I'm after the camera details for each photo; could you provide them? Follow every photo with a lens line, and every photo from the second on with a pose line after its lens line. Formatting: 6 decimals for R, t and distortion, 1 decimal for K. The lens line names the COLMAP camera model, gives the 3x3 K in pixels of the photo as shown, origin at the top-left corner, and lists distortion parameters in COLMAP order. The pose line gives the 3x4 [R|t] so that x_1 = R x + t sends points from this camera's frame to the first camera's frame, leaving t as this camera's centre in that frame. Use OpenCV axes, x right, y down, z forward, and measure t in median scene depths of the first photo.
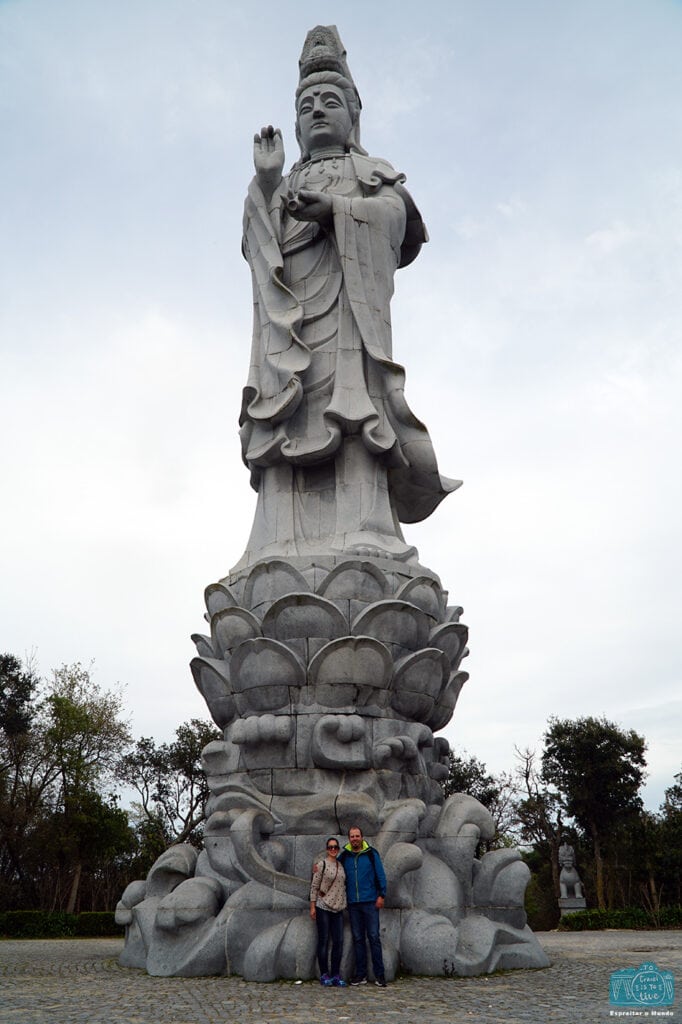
lens RADIAL K [[828.0, 0, 341.0], [0, 828.0, 512.0], [0, 0, 1]] dist [-0.000319, -0.002507]
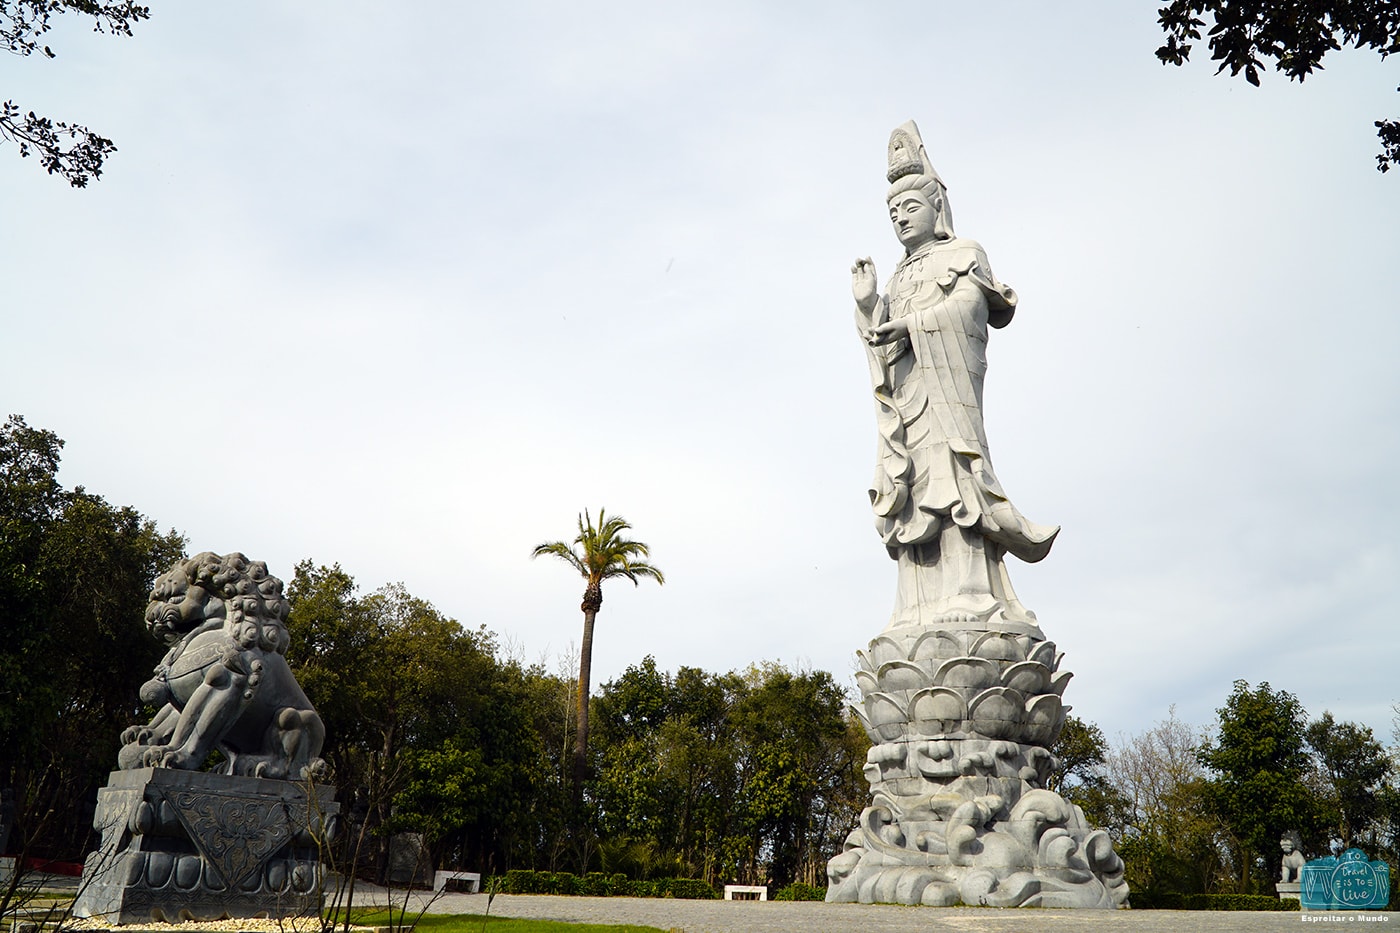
lens RADIAL K [[1132.0, 0, 700.0], [0, 1132.0, 466.5], [0, 0, 1]] dist [-0.000319, -0.002507]
pose [[0.811130, -0.190011, -0.553140, 0.827776], [0.228457, 0.973554, 0.000584, -0.308549], [0.538401, -0.126843, 0.833088, -0.792037]]
